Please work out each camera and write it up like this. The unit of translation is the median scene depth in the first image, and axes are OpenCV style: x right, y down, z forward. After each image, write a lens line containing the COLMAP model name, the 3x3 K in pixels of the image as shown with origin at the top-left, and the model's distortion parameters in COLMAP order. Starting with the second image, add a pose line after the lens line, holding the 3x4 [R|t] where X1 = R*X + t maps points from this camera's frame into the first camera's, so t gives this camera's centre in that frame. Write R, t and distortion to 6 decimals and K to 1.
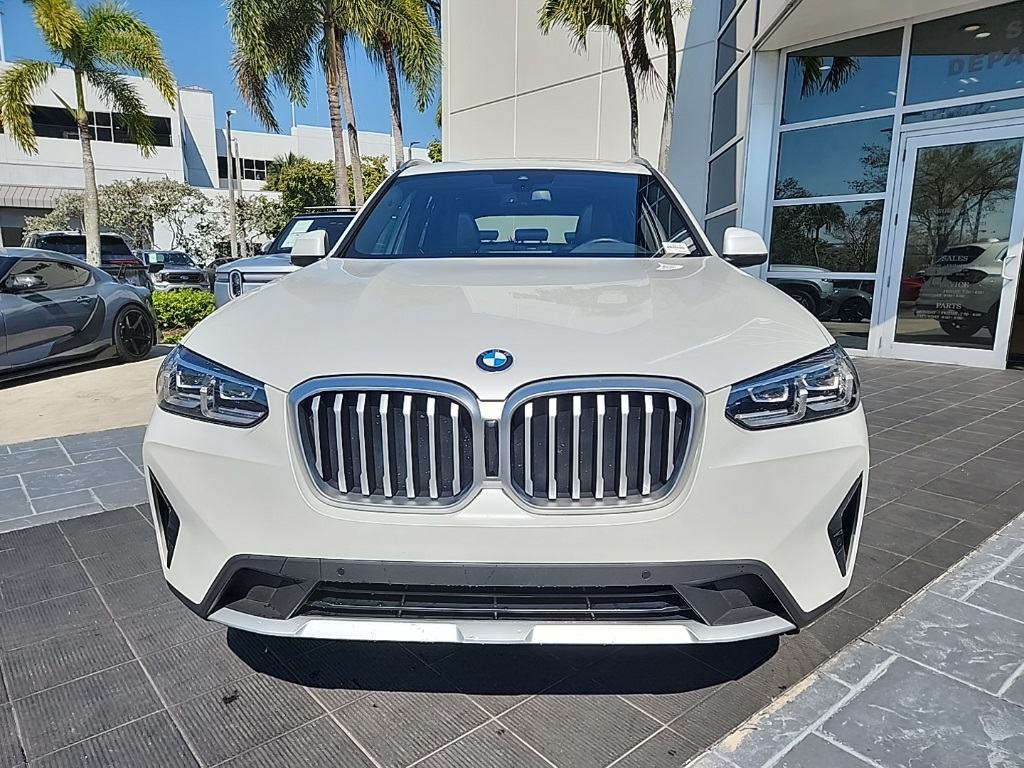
lens RADIAL K [[683.7, 0, 520.5], [0, 683.7, 397.3], [0, 0, 1]] dist [0.075655, -0.062443]
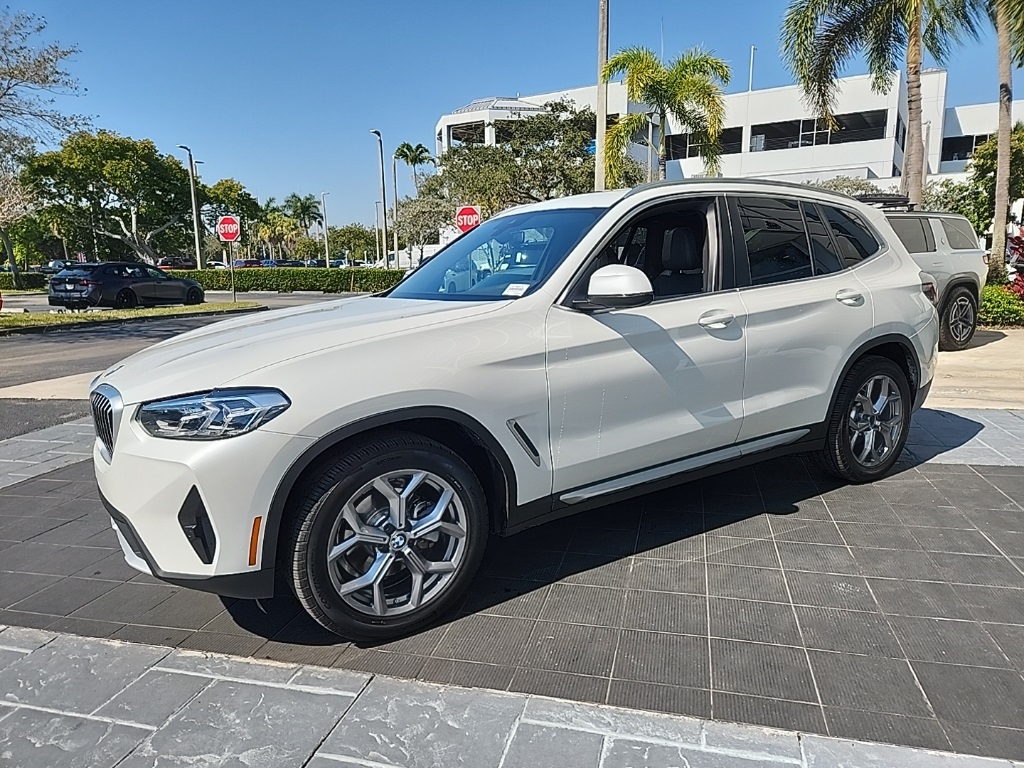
lens RADIAL K [[687.7, 0, 512.0], [0, 687.7, 384.0], [0, 0, 1]] dist [0.075569, -0.065354]
pose [[0.562002, 0.123766, -0.817824, 0.229517], [-0.128184, 0.989829, 0.061710, -0.029465], [0.817143, 0.070151, 0.572151, 0.086960]]
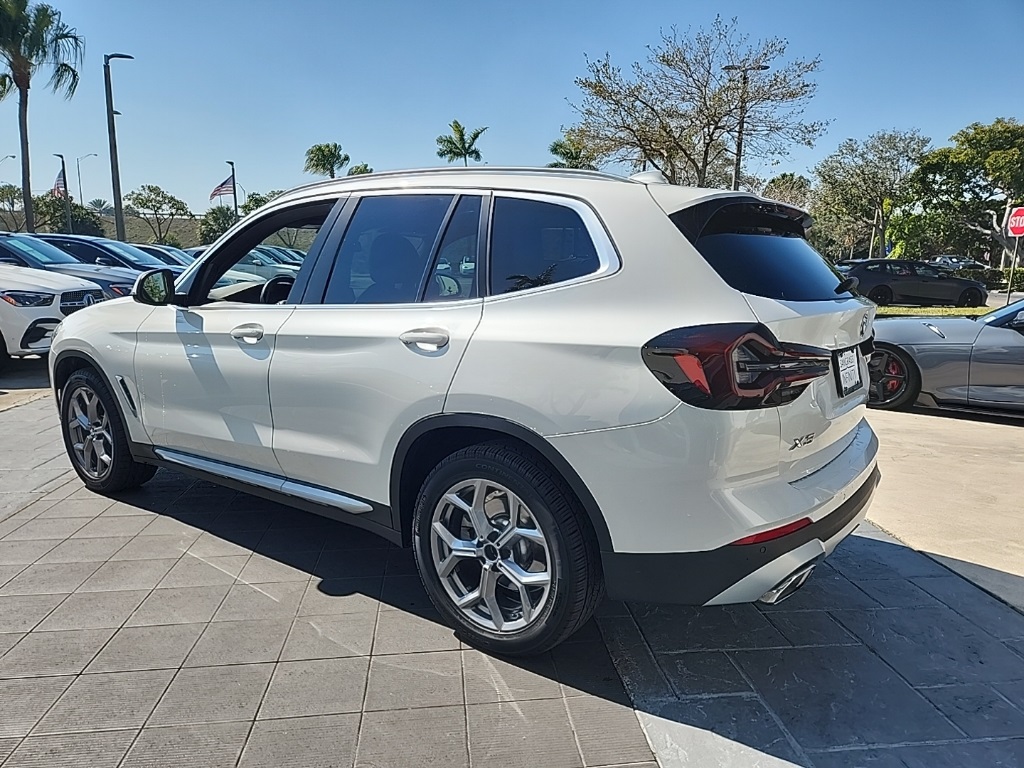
lens RADIAL K [[688.8, 0, 527.8], [0, 688.8, 396.4], [0, 0, 1]] dist [0.070774, -0.058795]
pose [[-0.553452, 0.144688, -0.820217, 0.209157], [-0.173547, 0.943146, 0.283475, -0.106118], [0.814600, 0.299236, -0.496875, 0.471153]]
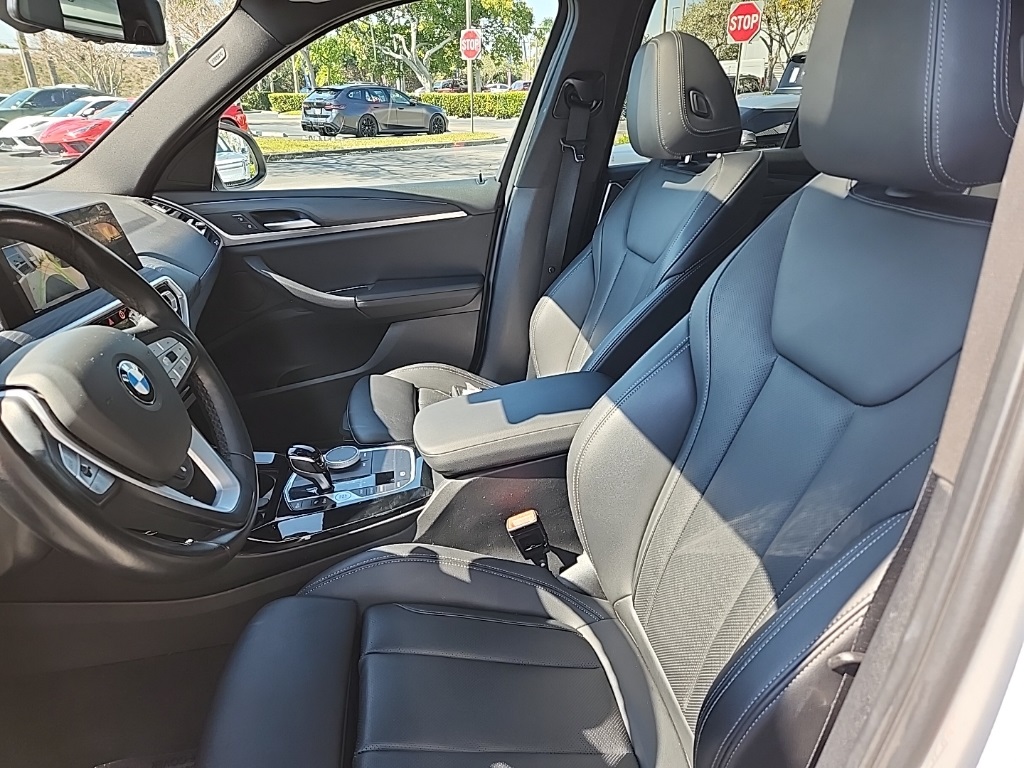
lens RADIAL K [[681.3, 0, 512.0], [0, 681.3, 384.0], [0, 0, 1]] dist [0.092128, -0.104306]
pose [[0.186826, 0.374487, -0.908215, 0.074831], [-0.164130, 0.923398, 0.346985, -0.065351], [0.968585, 0.084239, 0.233979, 0.264766]]
